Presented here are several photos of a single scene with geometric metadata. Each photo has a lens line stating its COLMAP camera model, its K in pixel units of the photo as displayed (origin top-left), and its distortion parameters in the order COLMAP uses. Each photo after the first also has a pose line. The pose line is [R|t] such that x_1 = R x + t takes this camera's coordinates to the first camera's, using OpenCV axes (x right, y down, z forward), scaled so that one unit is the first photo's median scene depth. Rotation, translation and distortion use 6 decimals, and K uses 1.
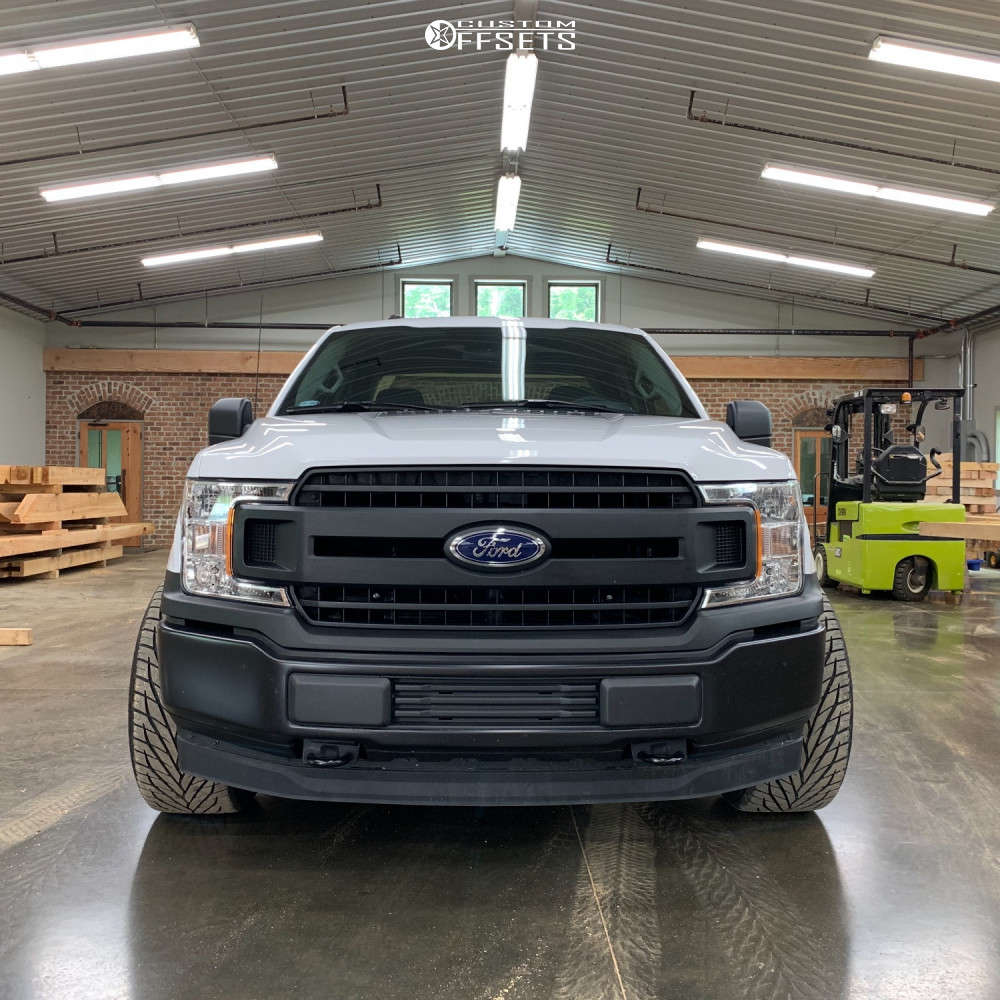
lens RADIAL K [[1012.1, 0, 500.0], [0, 1012.1, 500.0], [0, 0, 1]] dist [0.065873, -0.241588]
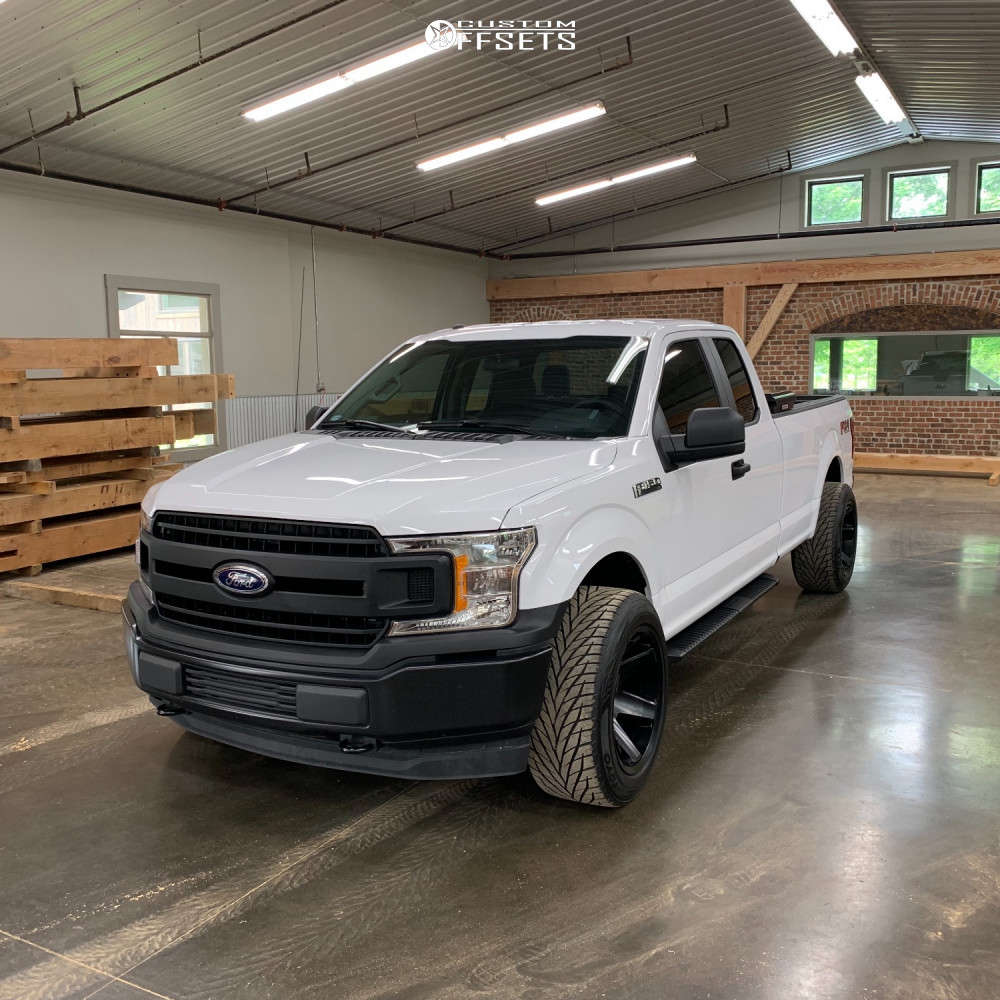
lens RADIAL K [[1012.1, 0, 500.0], [0, 1012.1, 500.0], [0, 0, 1]] dist [0.065873, -0.241588]
pose [[0.858510, 0.044368, -0.510874, 0.213468], [0.017014, 0.993237, 0.114851, -0.045476], [0.512515, -0.107293, 0.851949, 0.004199]]
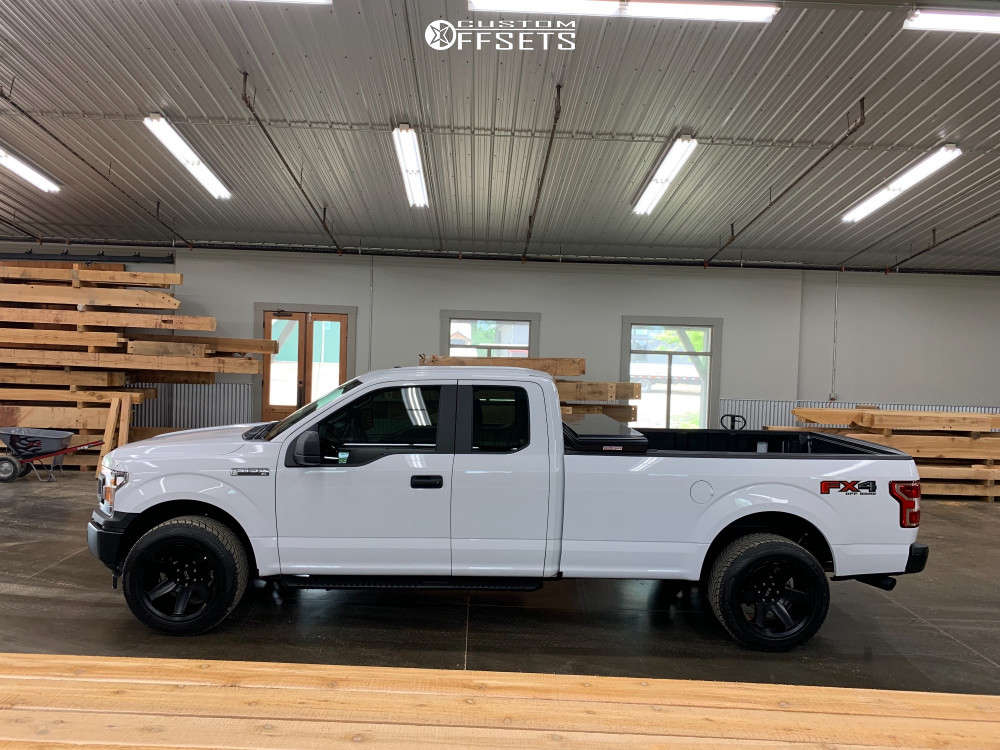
lens RADIAL K [[774.8, 0, 500.0], [0, 774.8, 375.0], [0, 0, 1]] dist [-0.000865, -0.001496]
pose [[-0.014430, 0.020791, -0.999680, 0.535467], [-0.039101, 0.999007, 0.021341, -0.081855], [0.999131, 0.039396, -0.013602, 0.481592]]
